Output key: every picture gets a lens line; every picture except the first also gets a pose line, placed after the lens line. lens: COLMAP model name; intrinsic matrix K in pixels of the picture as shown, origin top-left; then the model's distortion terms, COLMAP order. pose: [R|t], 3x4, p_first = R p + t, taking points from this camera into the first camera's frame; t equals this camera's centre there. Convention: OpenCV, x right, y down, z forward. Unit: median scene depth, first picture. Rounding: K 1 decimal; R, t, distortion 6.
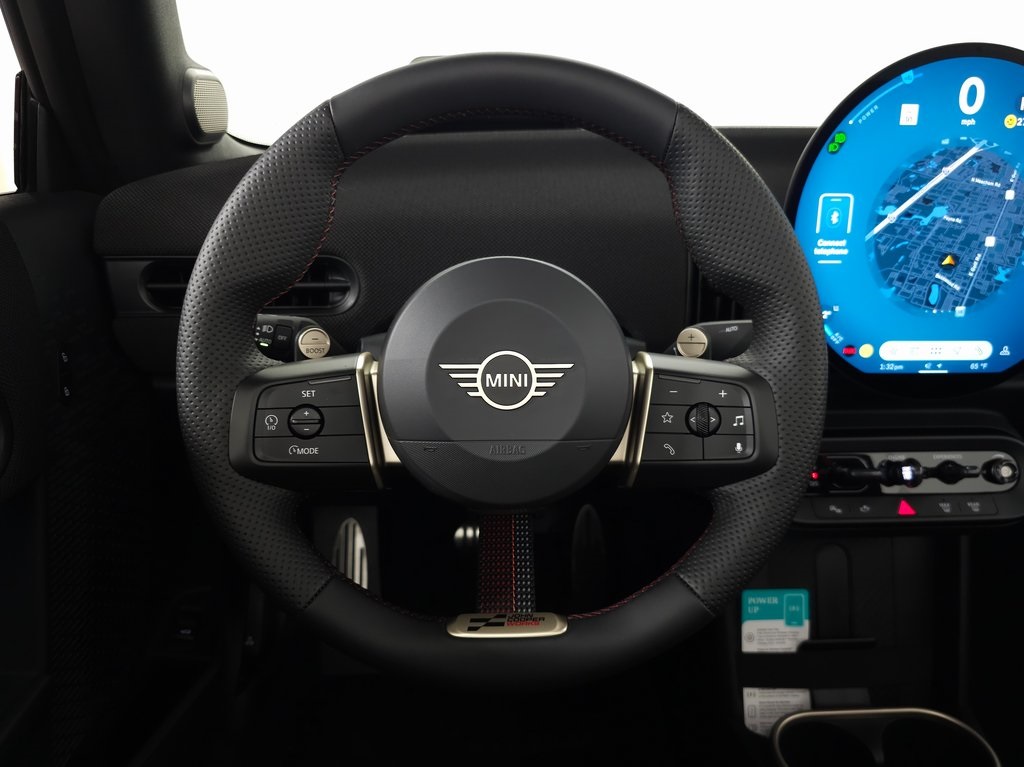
lens RADIAL K [[703.3, 0, 515.7], [0, 703.3, 382.4], [0, 0, 1]] dist [0.052388, -0.066171]
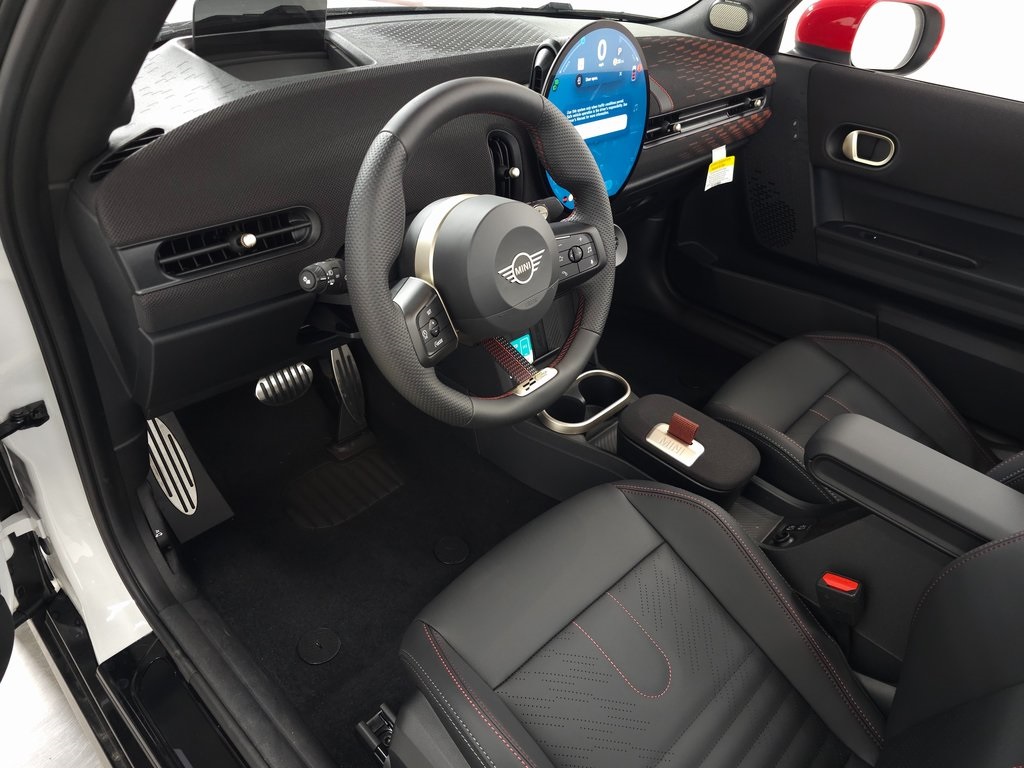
lens RADIAL K [[690.4, 0, 511.2], [0, 690.4, 387.0], [0, 0, 1]] dist [0.060508, -0.074996]
pose [[0.717617, -0.365956, 0.592538, -0.926349], [0.172338, 0.917664, 0.358039, -0.279879], [-0.674778, -0.154818, 0.721600, -0.302552]]
